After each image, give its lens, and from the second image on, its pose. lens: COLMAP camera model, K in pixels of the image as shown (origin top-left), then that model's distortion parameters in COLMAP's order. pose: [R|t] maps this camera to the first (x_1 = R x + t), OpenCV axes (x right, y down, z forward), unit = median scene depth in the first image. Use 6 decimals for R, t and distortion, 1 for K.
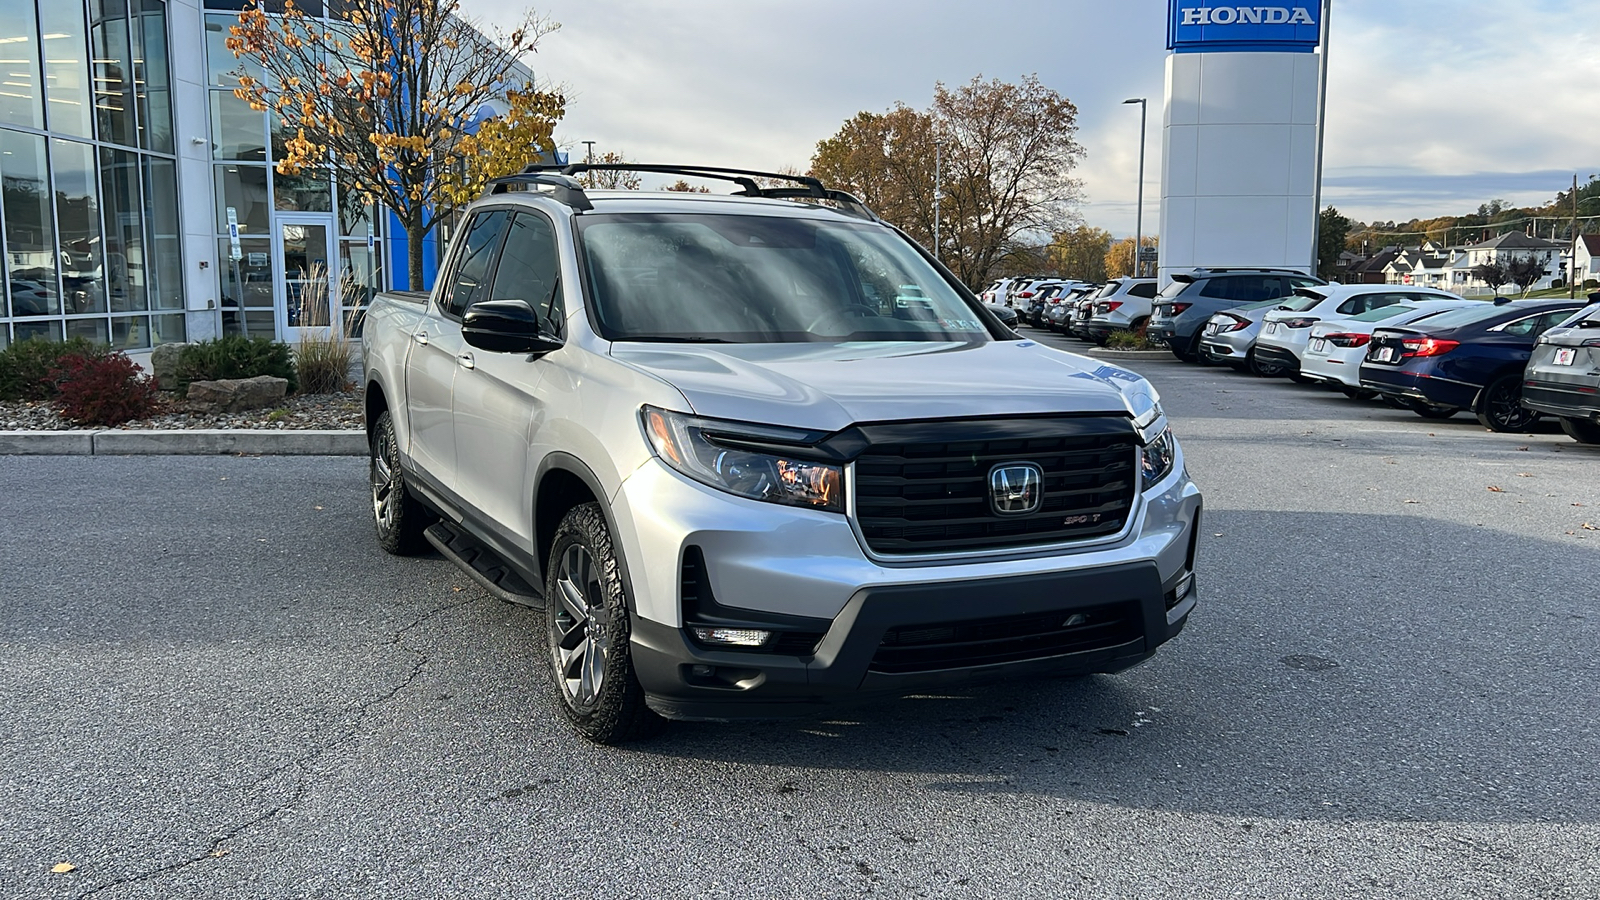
lens RADIAL K [[1160.2, 0, 798.8], [0, 1160.2, 419.5], [0, 0, 1]] dist [0.067862, -0.078524]
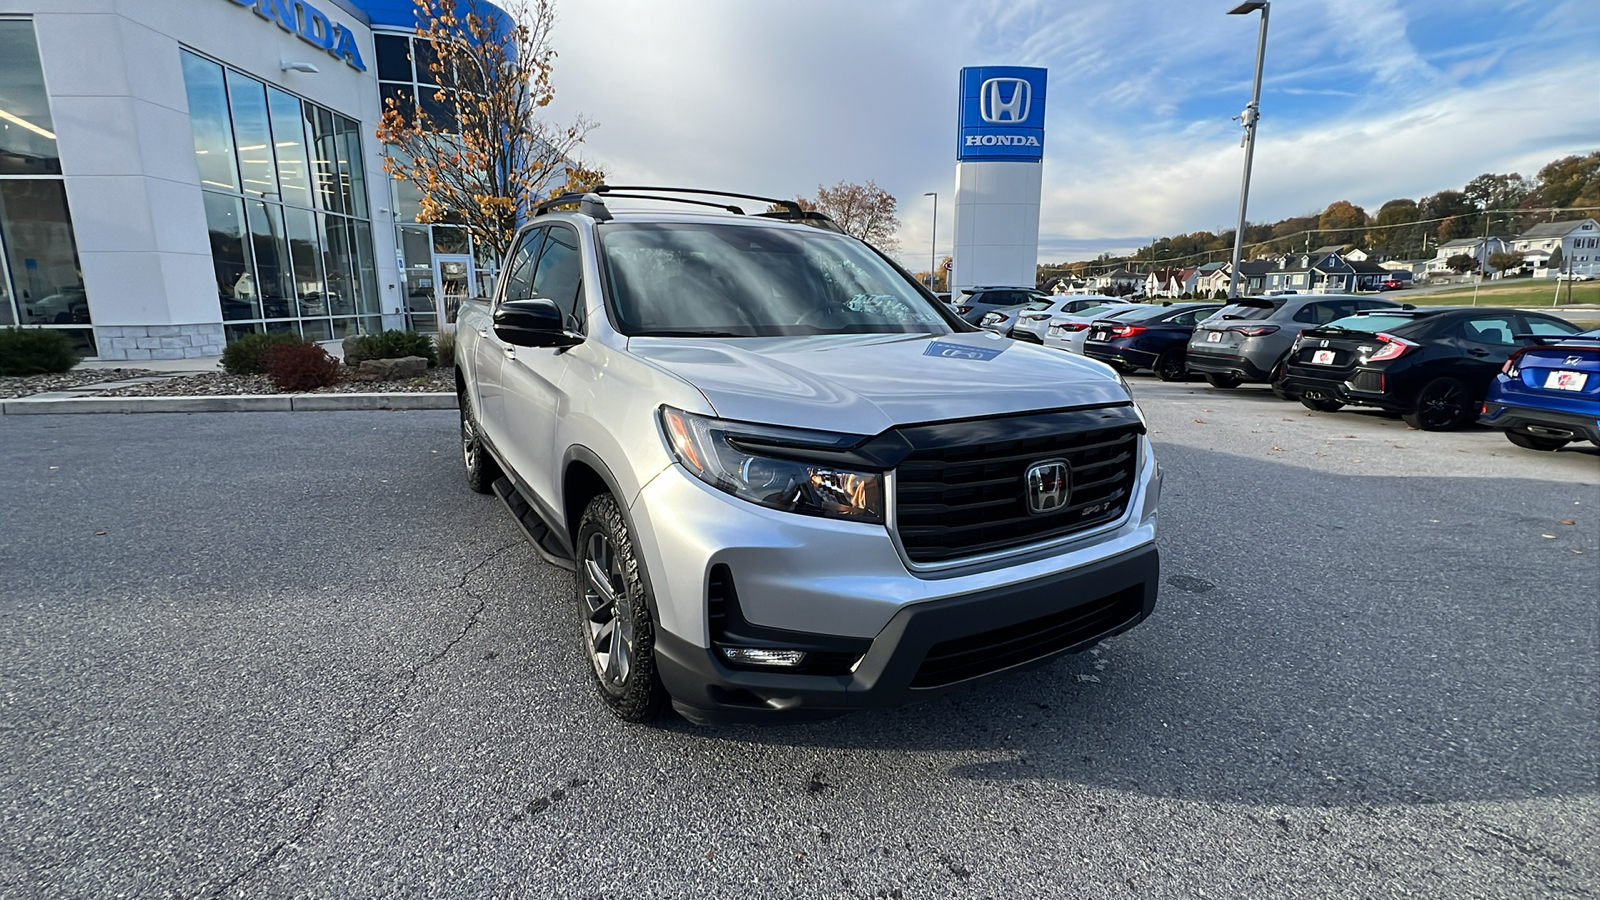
lens RADIAL K [[651.4, 0, 784.1], [0, 651.4, 427.7], [0, 0, 1]] dist [0.000646, 0.000499]
pose [[0.998445, -0.015309, 0.053611, -0.043772], [0.010832, 0.996506, 0.082814, -0.026158], [-0.054692, -0.082105, 0.995122, 0.323759]]
